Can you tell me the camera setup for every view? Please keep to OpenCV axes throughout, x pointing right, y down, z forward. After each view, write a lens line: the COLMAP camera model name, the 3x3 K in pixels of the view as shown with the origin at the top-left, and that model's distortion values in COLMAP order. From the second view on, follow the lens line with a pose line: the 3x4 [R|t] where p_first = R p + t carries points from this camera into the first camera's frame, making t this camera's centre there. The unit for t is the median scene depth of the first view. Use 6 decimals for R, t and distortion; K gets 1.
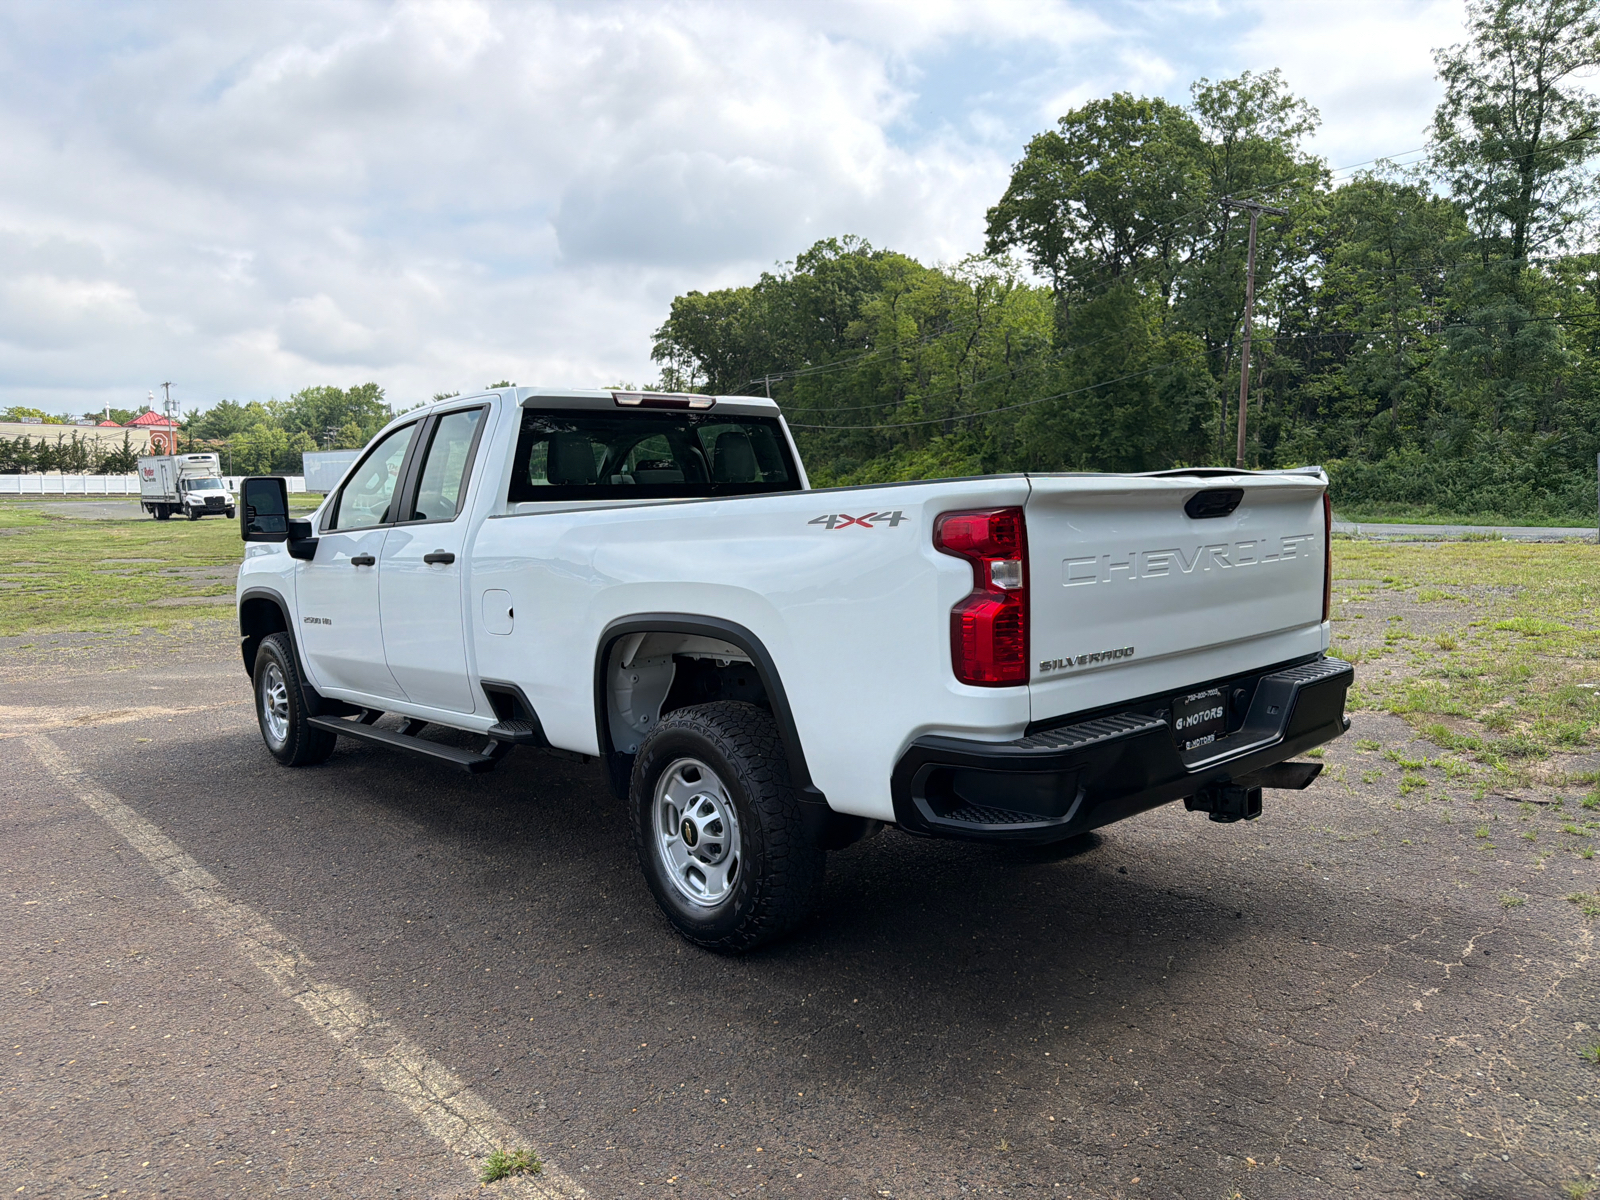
lens RADIAL K [[1124.8, 0, 796.1], [0, 1124.8, 643.9], [0, 0, 1]] dist [0.060793, -0.085479]
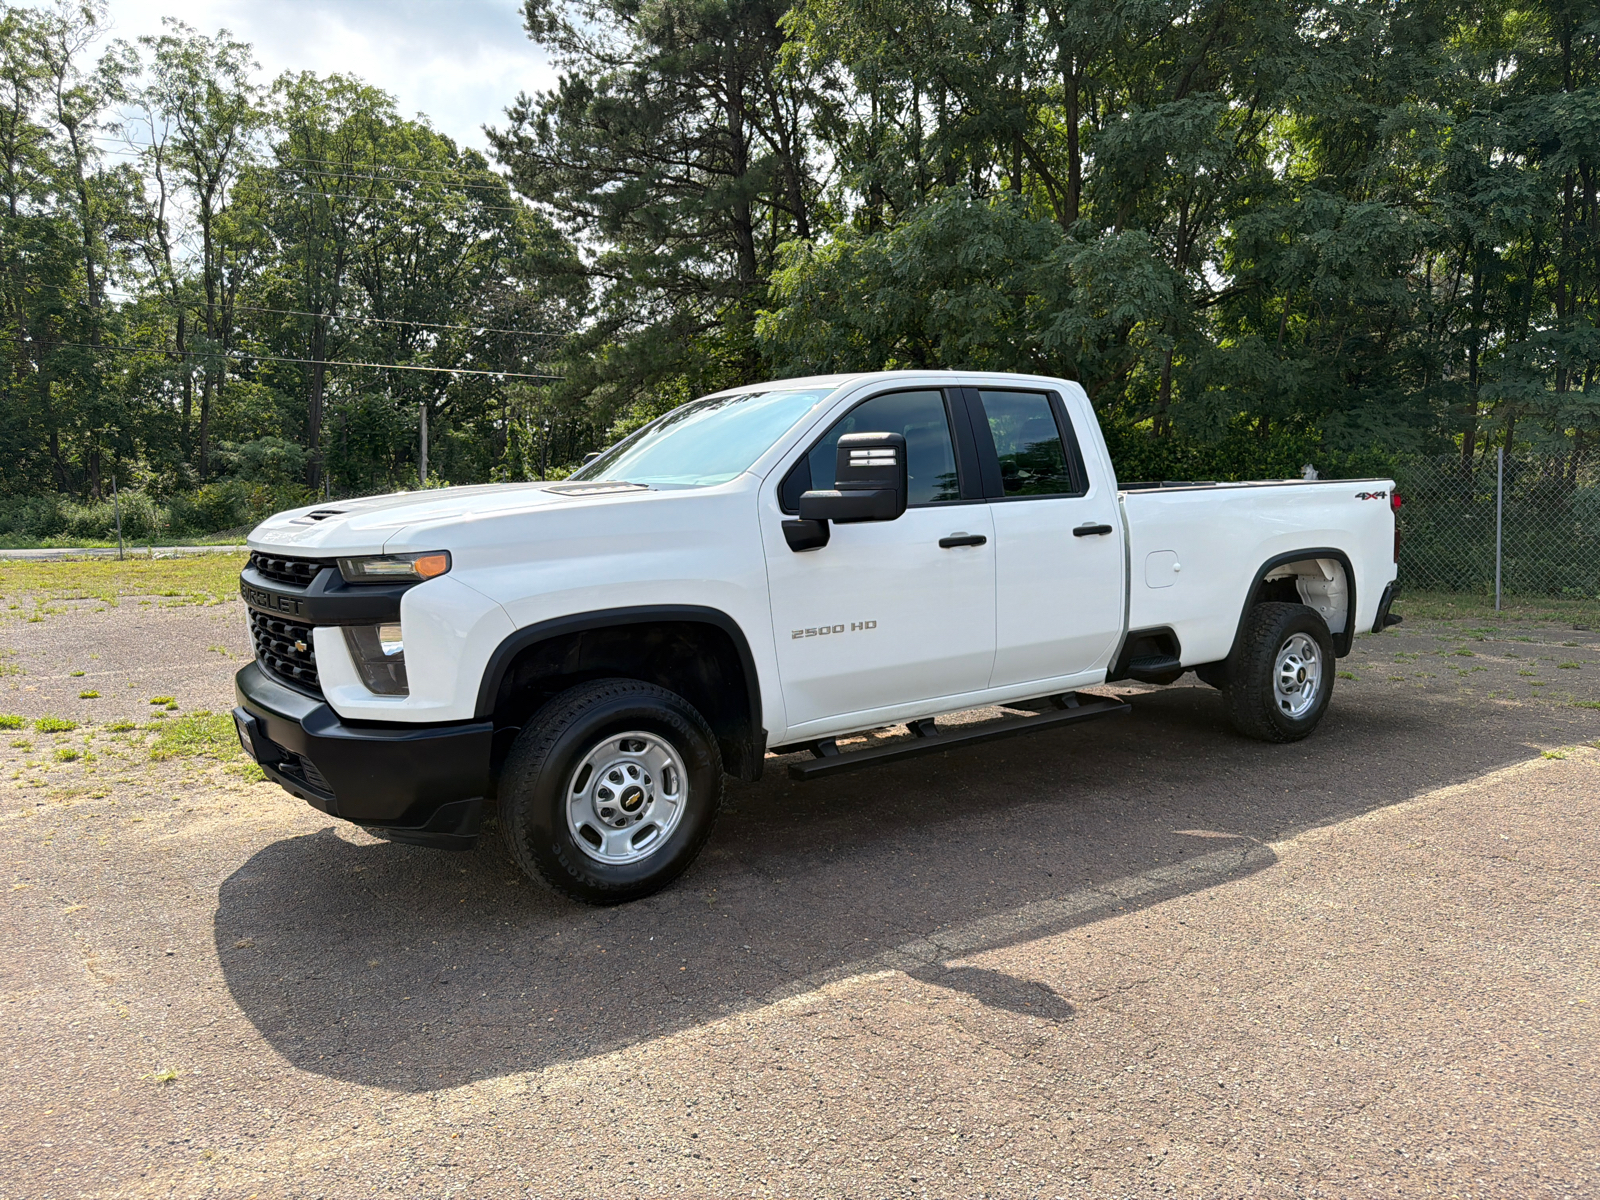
lens RADIAL K [[1125.5, 0, 787.5], [0, 1125.5, 655.3], [0, 0, 1]] dist [0.034965, -0.031985]
pose [[0.116631, -0.111135, 0.986938, -0.113444], [0.125023, 0.987458, 0.096419, -0.007761], [-0.985275, 0.112145, 0.129063, 0.092066]]
